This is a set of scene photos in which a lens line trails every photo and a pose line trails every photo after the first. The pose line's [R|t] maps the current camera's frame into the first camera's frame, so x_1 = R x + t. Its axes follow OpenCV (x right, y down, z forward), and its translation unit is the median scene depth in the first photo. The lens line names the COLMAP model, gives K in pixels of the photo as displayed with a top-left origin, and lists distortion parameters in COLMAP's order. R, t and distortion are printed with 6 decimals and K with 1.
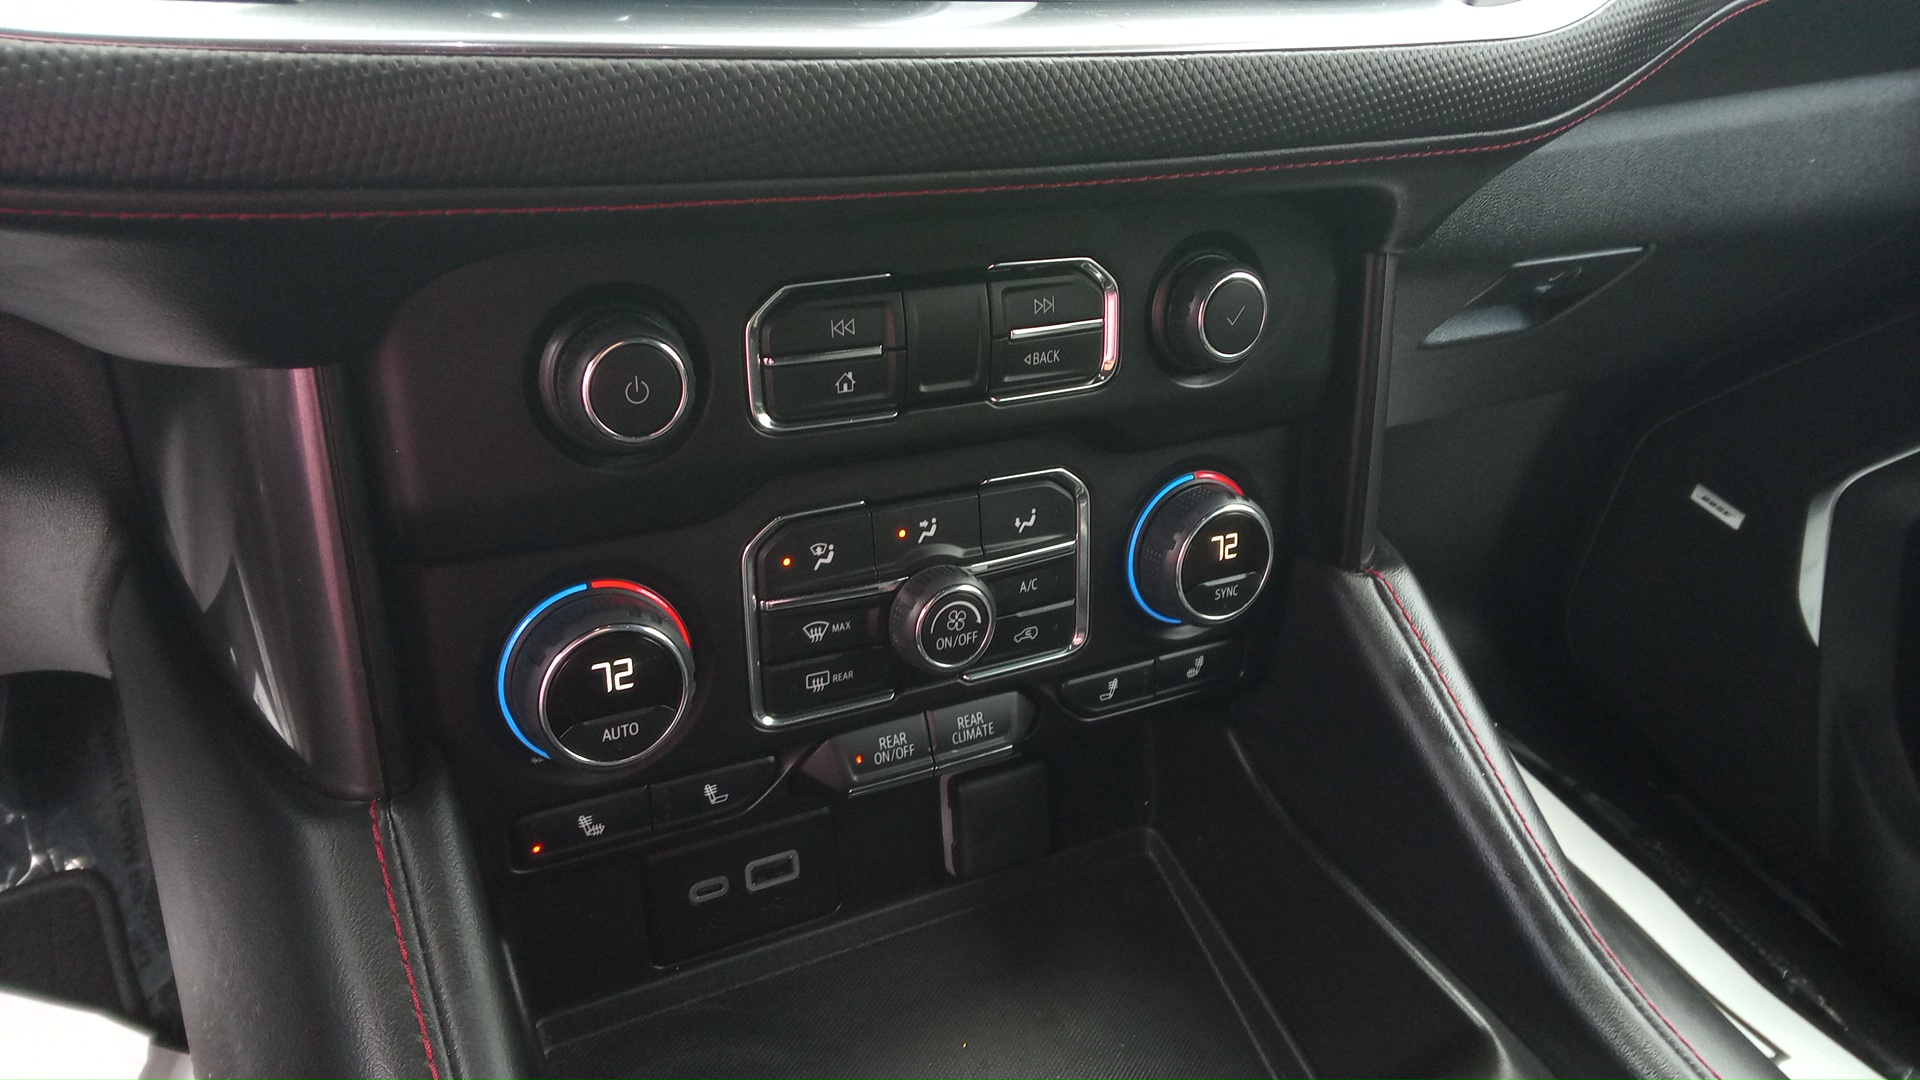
lens RADIAL K [[1408.1, 0, 959.5], [0, 1408.1, 519.6], [0, 0, 1]] dist [0.033880, -0.055716]
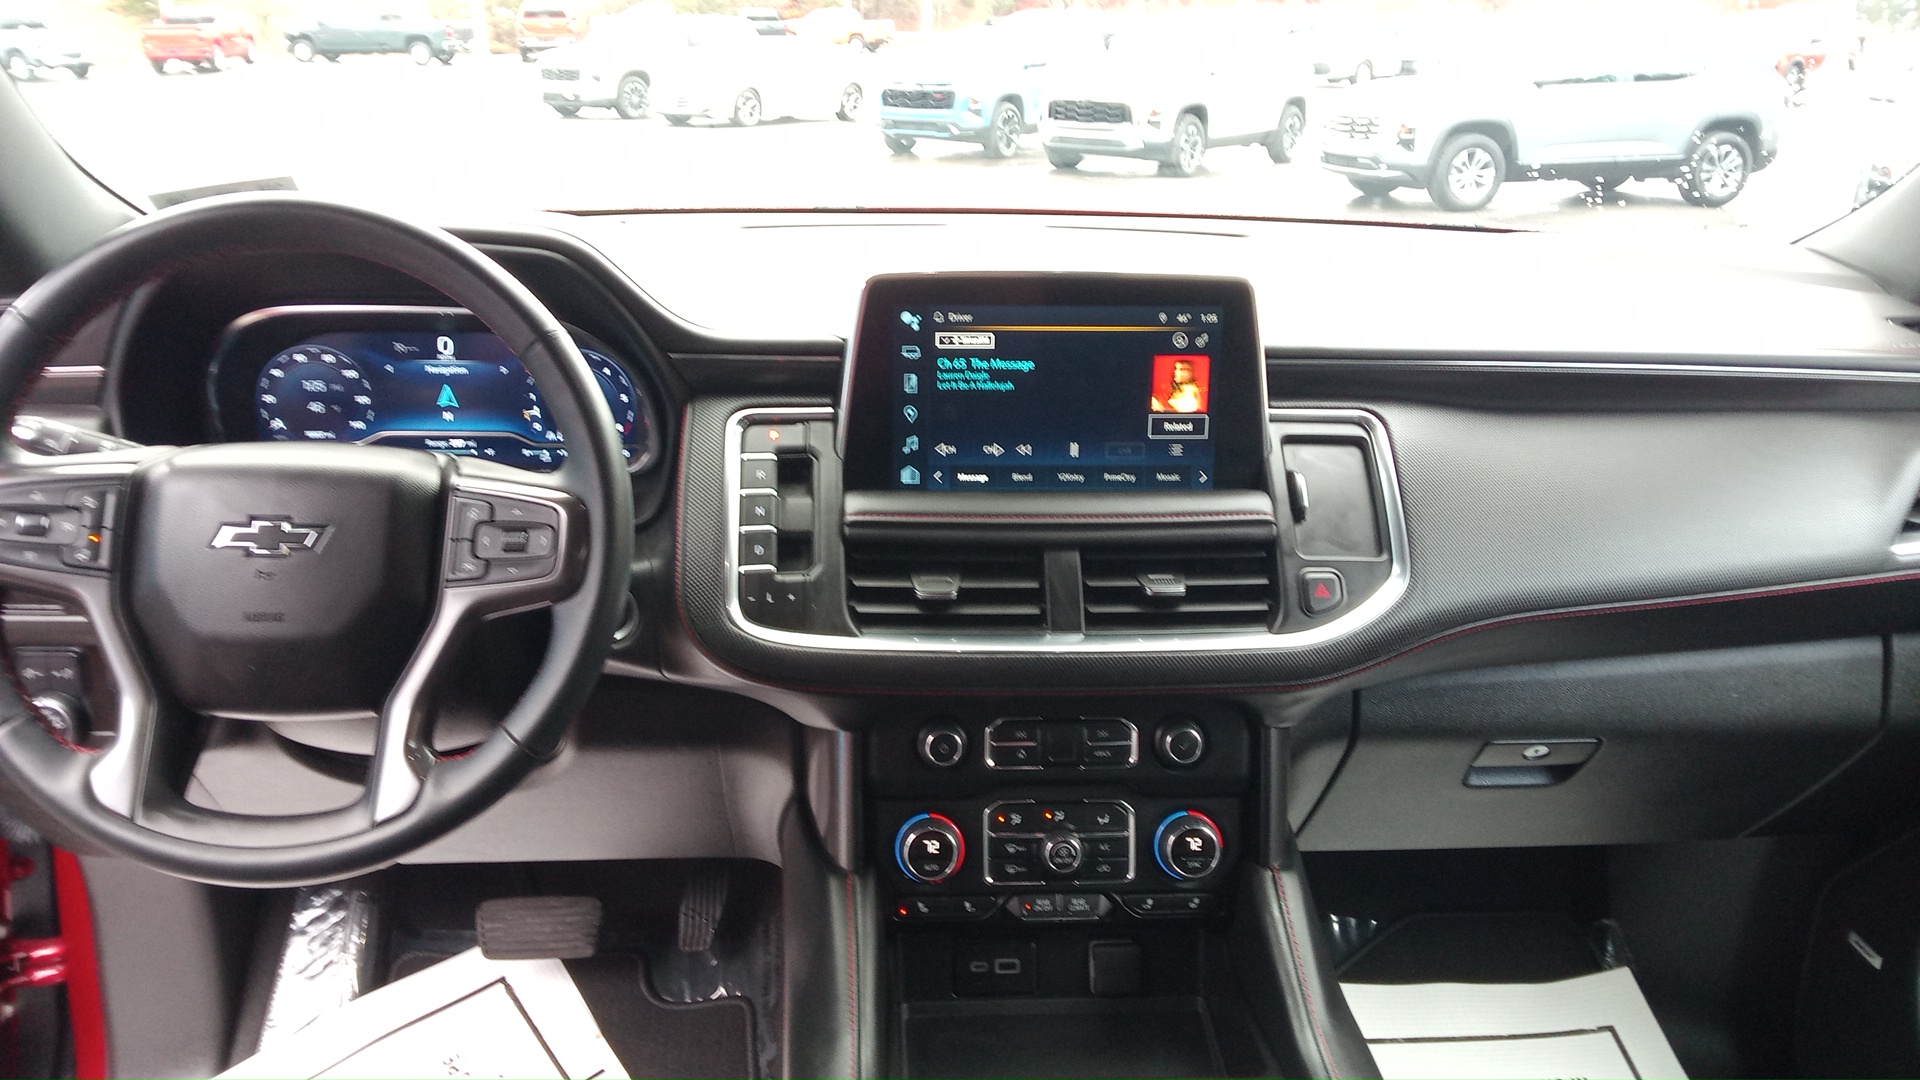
lens RADIAL K [[1408.1, 0, 955.6], [0, 1408.1, 537.8], [0, 0, 1]] dist [0.033880, -0.055716]
pose [[0.903546, 0.030502, -0.427405, 0.900641], [-0.146853, 0.959097, -0.242006, 0.172613], [0.402541, 0.281429, 0.871067, -1.487391]]
